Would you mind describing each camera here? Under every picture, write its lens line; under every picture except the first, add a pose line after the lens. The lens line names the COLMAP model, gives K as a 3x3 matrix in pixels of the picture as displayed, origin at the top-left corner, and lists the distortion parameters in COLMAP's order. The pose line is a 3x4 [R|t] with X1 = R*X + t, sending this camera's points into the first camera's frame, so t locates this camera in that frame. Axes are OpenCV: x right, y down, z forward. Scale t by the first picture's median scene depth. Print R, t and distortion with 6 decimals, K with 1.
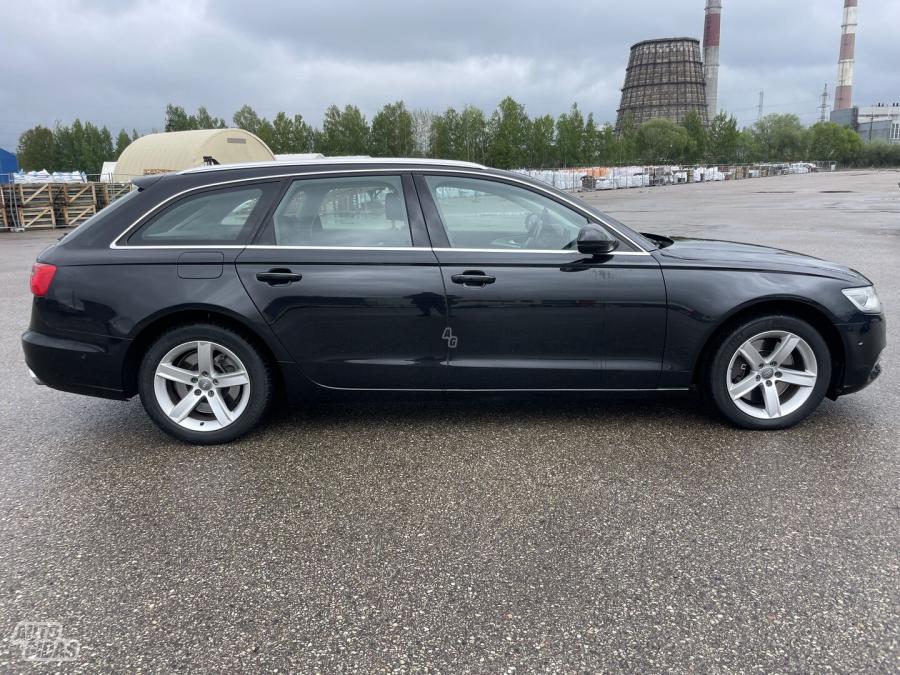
lens RADIAL K [[686.5, 0, 452.9], [0, 686.5, 351.8], [0, 0, 1]] dist [0.088734, -0.118929]
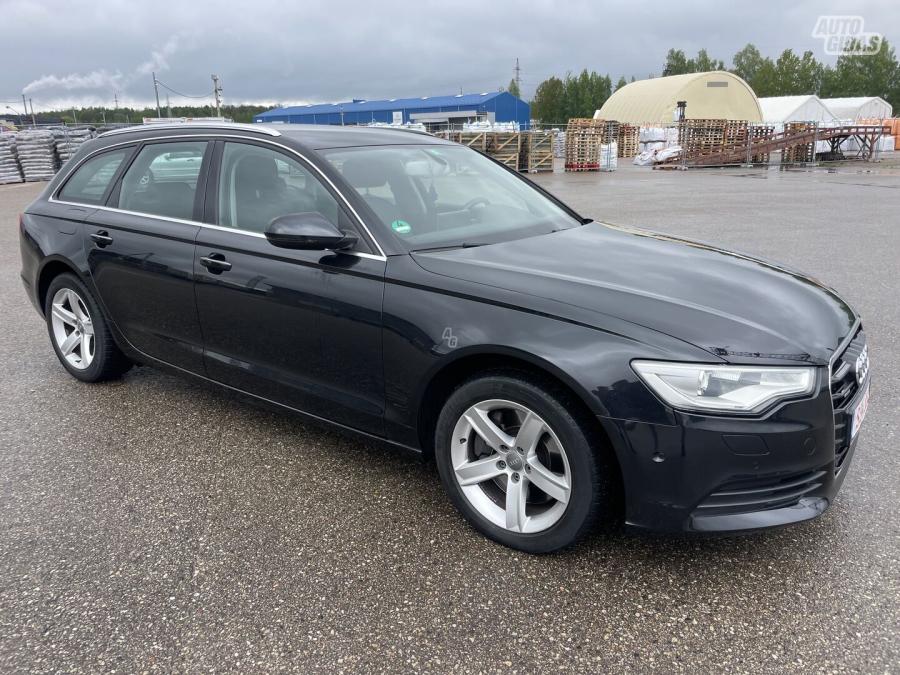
lens RADIAL K [[686.5, 0, 452.9], [0, 686.5, 351.8], [0, 0, 1]] dist [0.088734, -0.118929]
pose [[0.781996, 0.196850, -0.591382, 0.116778], [-0.153883, 0.980420, 0.122865, -0.021547], [0.603989, -0.005077, 0.796976, 0.067596]]
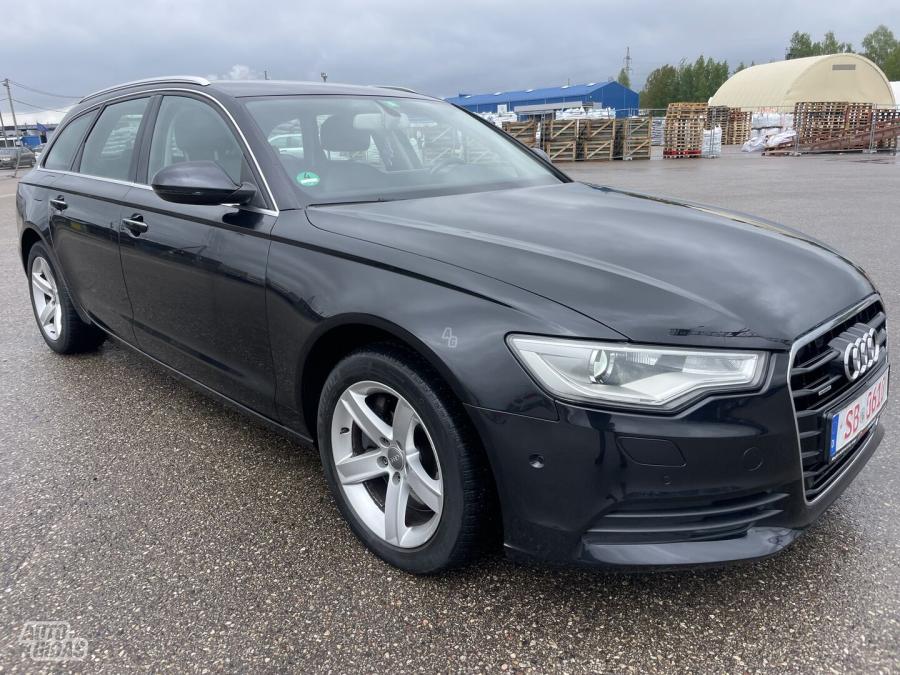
lens RADIAL K [[685.7, 0, 450.0], [0, 685.7, 337.5], [0, 0, 1]] dist [0.083147, -0.112063]
pose [[0.678029, 0.211765, -0.703870, 0.126326], [-0.163189, 0.977070, 0.136762, -0.021176], [0.716691, 0.022135, 0.697039, 0.099705]]
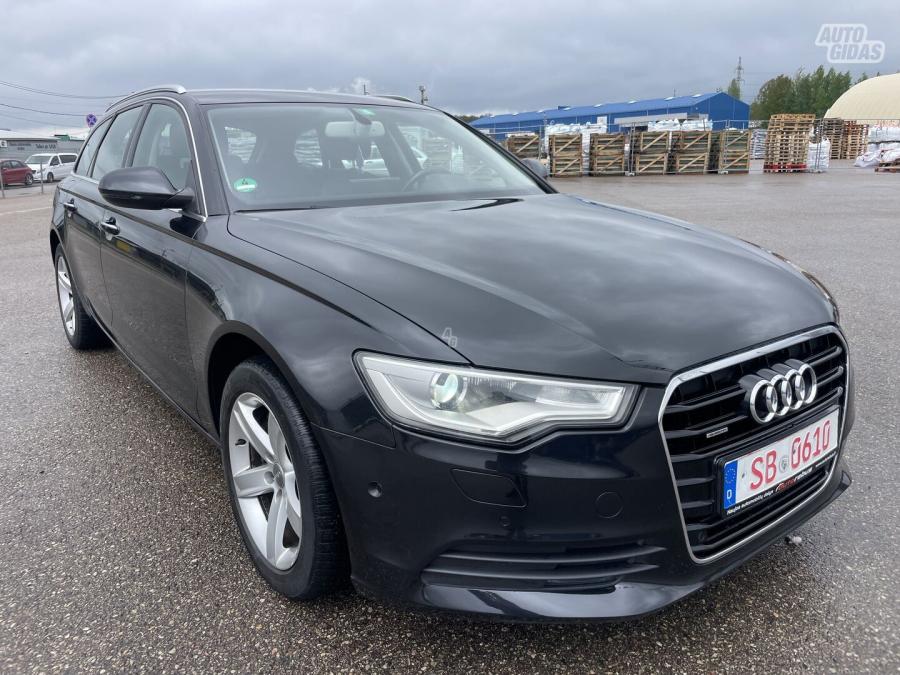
lens RADIAL K [[686.0, 0, 443.2], [0, 686.0, 335.7], [0, 0, 1]] dist [0.085343, -0.117401]
pose [[0.562182, 0.226781, -0.795312, 0.136991], [-0.188883, 0.971459, 0.143493, -0.025134], [0.805155, 0.069552, 0.588972, 0.119521]]
